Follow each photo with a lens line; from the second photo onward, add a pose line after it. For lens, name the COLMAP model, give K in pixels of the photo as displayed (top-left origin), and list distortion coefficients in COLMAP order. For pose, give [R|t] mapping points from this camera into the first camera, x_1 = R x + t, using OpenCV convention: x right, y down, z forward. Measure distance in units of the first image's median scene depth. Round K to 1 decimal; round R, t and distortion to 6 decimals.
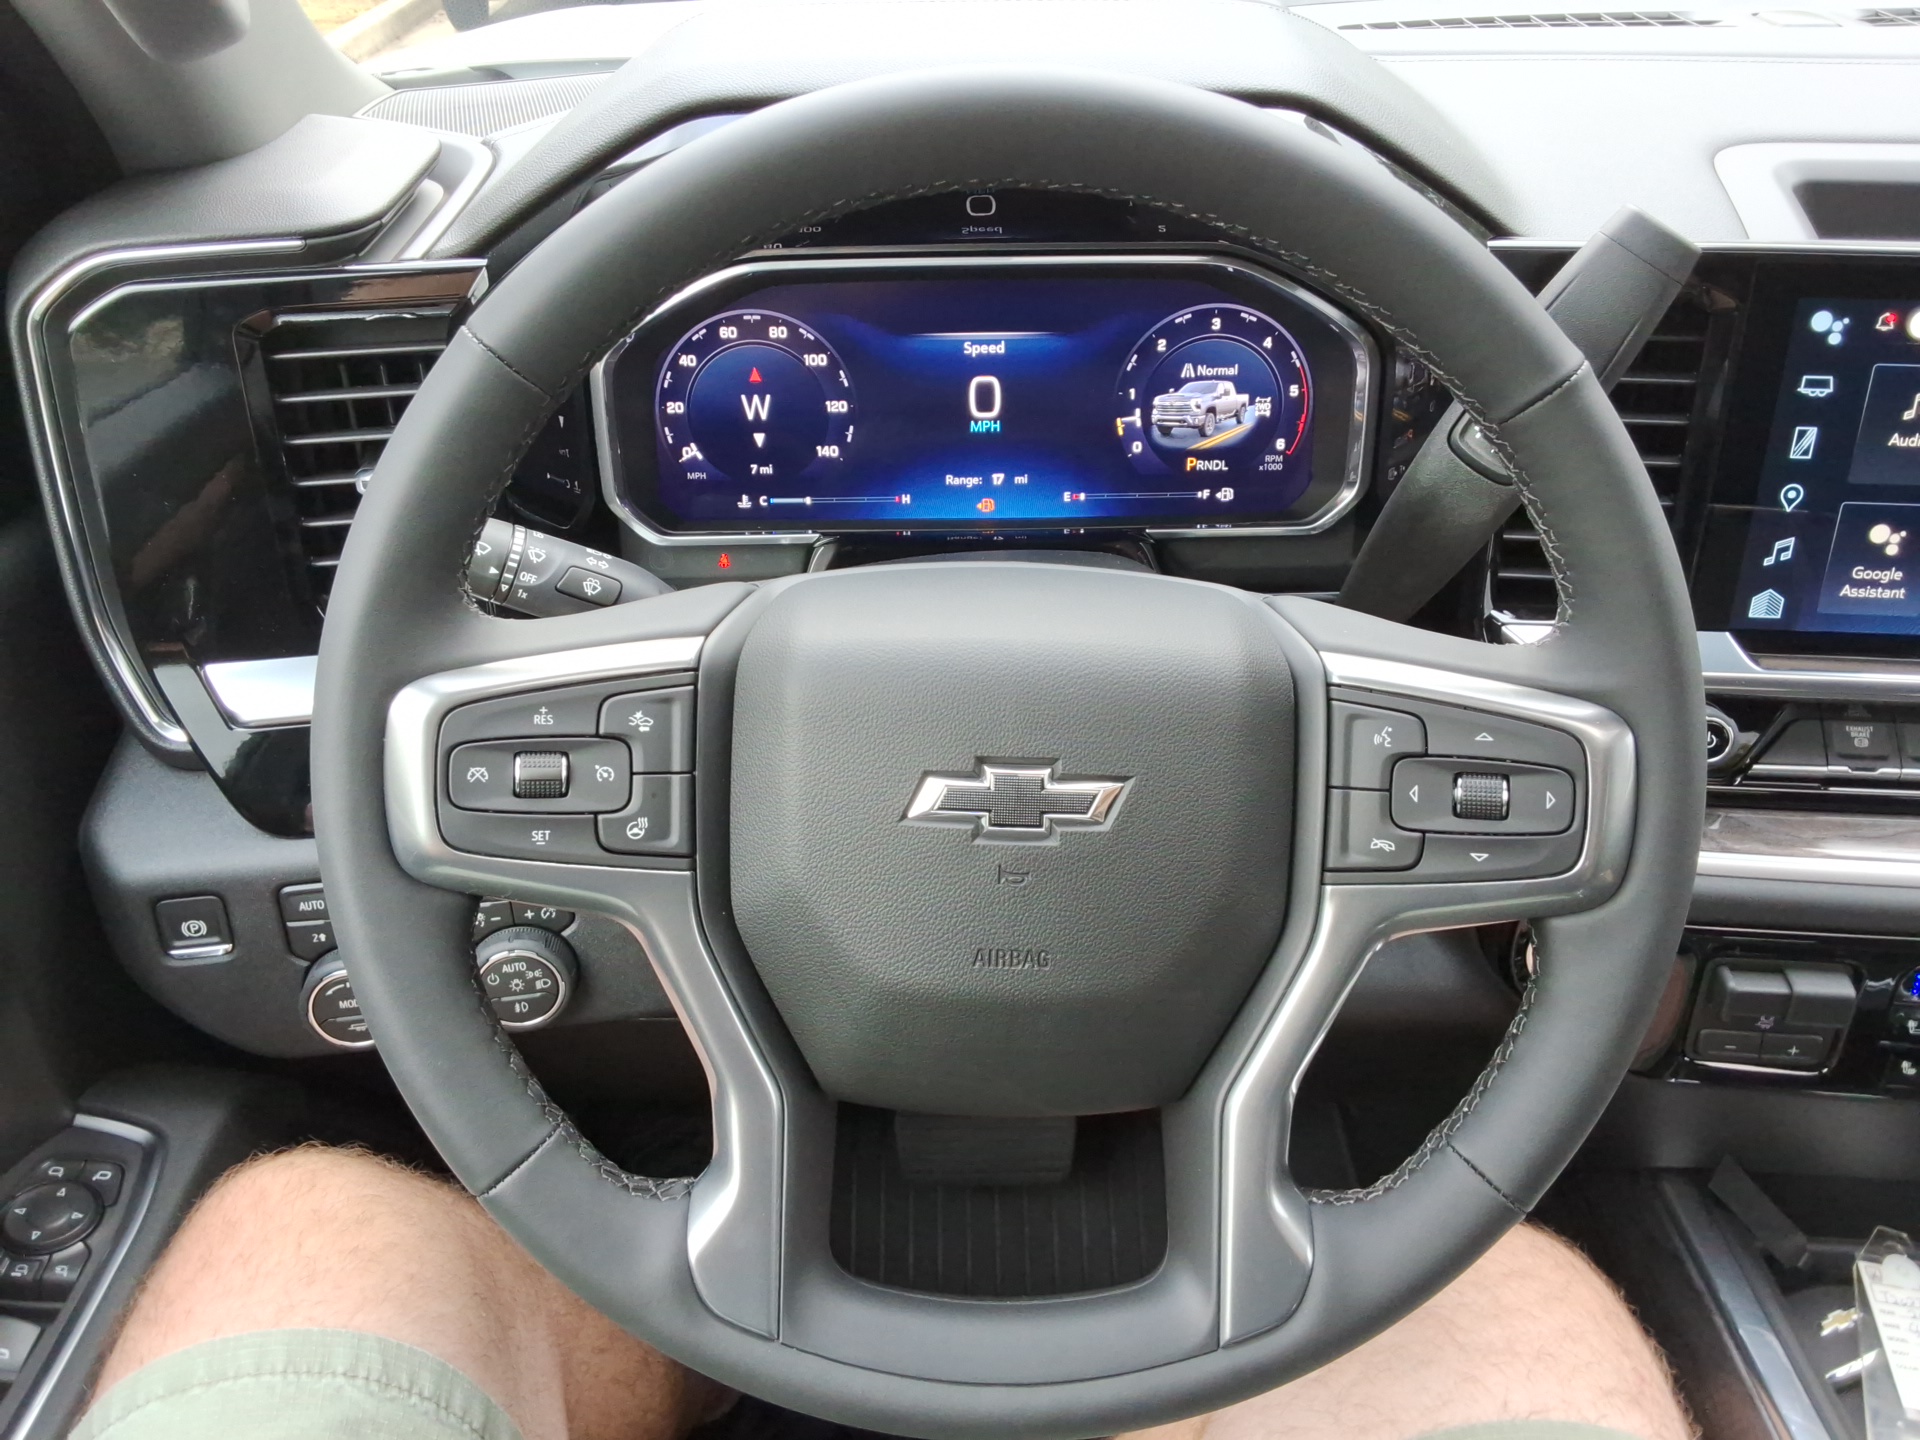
lens RADIAL K [[1540.5, 0, 968.4], [0, 1540.5, 714.0], [0, 0, 1]] dist [0.113930, -0.174353]
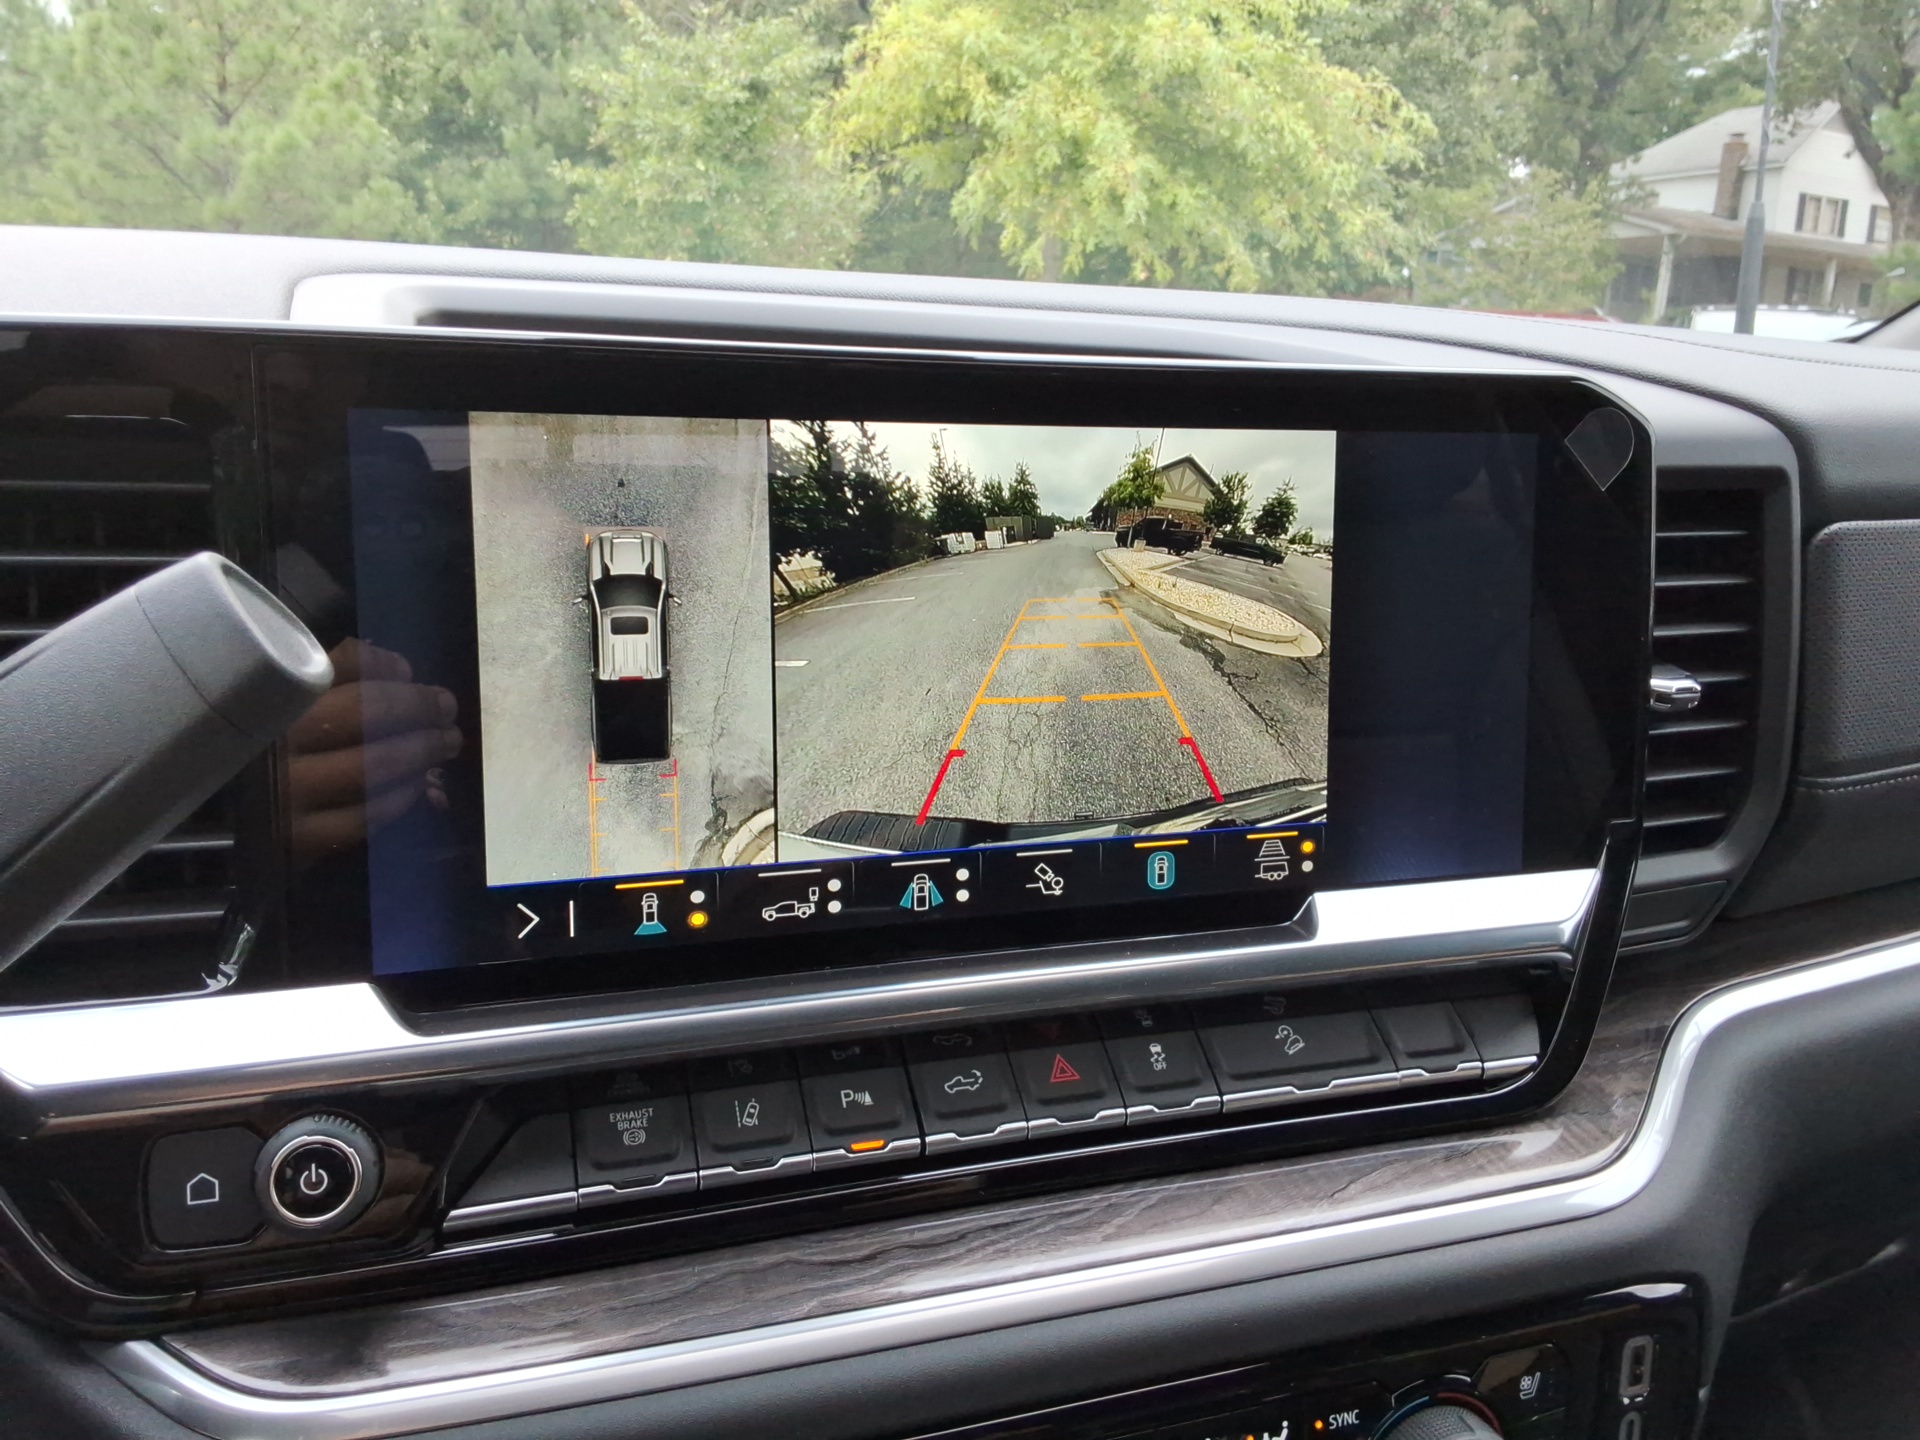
lens RADIAL K [[1540.5, 0, 978.2], [0, 1540.5, 737.6], [0, 0, 1]] dist [0.113930, -0.174353]
pose [[0.900035, -0.056987, 0.432076, 0.431817], [0.187064, 0.945957, -0.264899, 0.055498], [-0.393630, 0.319245, 0.862055, 0.376570]]
